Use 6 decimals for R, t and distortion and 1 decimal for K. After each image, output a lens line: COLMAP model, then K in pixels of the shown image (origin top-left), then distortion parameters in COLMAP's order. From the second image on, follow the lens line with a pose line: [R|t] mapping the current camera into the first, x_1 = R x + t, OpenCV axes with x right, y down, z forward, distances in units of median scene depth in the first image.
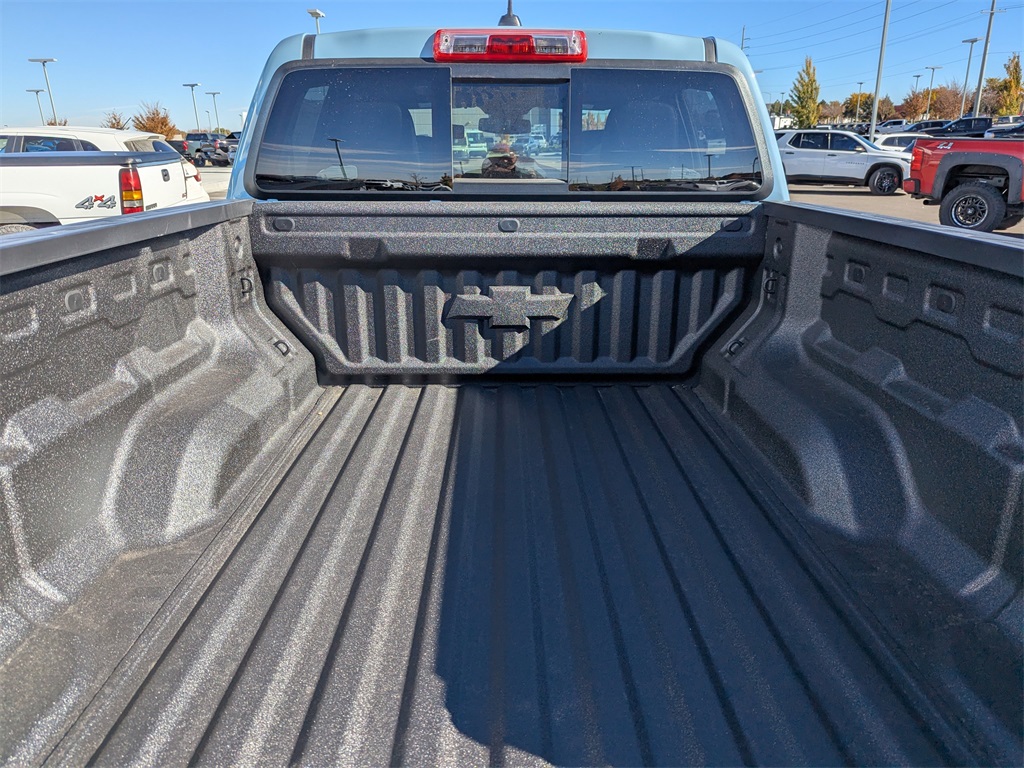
lens RADIAL K [[739.9, 0, 512.0], [0, 739.9, 384.0], [0, 0, 1]] dist [0.009233, 0.000549]
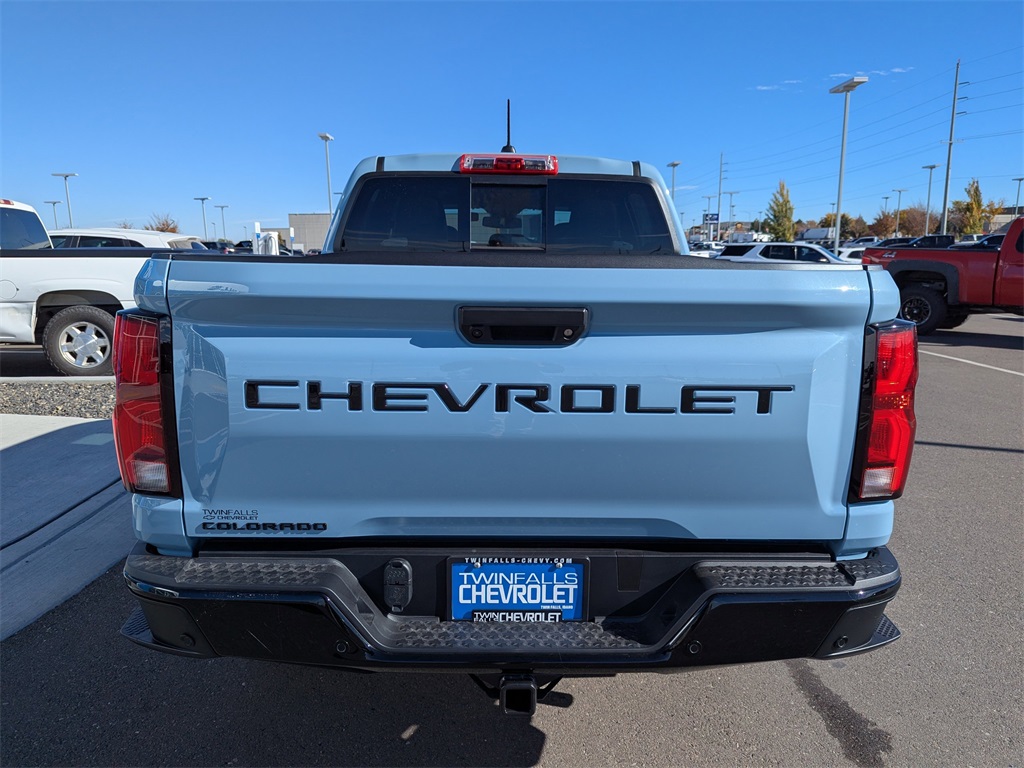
lens RADIAL K [[723.3, 0, 510.1], [0, 723.3, 378.3], [0, 0, 1]] dist [0.045533, -0.037577]
pose [[0.999921, 0.008010, 0.009697, -0.010610], [-0.006519, 0.989402, -0.145054, 0.216071], [-0.010756, 0.144979, 0.989376, -0.458746]]
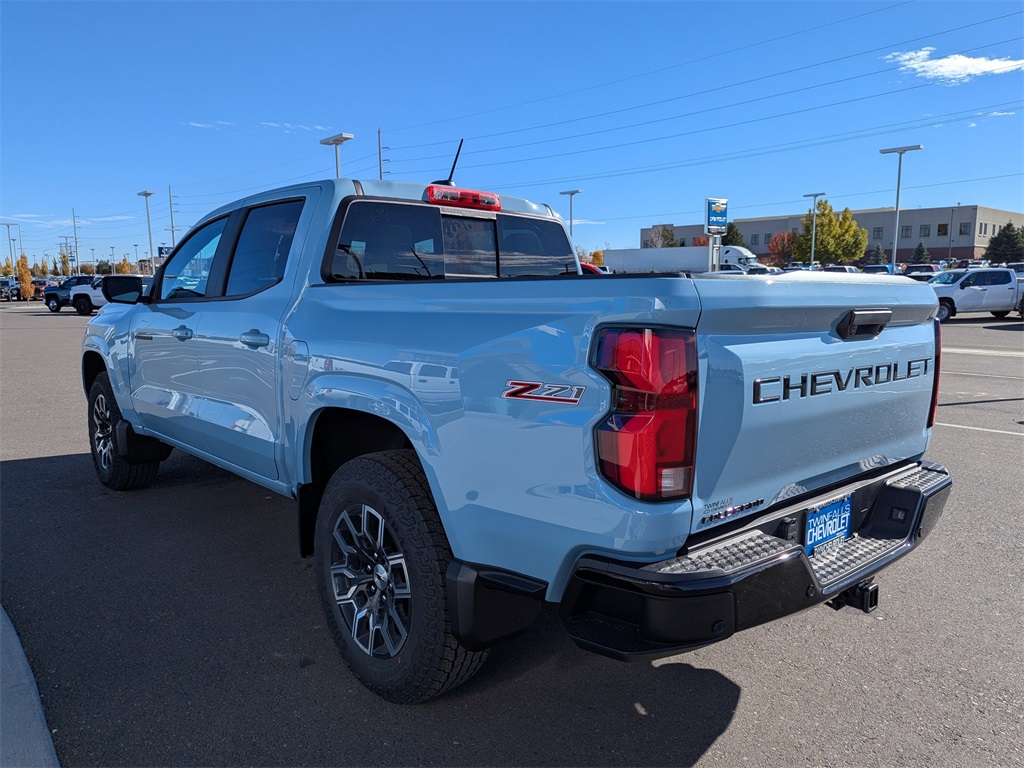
lens RADIAL K [[724.0, 0, 512.0], [0, 724.0, 384.0], [0, 0, 1]] dist [0.045391, -0.038848]
pose [[0.756869, -0.077588, 0.648945, -1.001417], [0.200526, 0.972606, -0.117590, 0.162564], [-0.622044, 0.219131, 0.751693, -0.203958]]
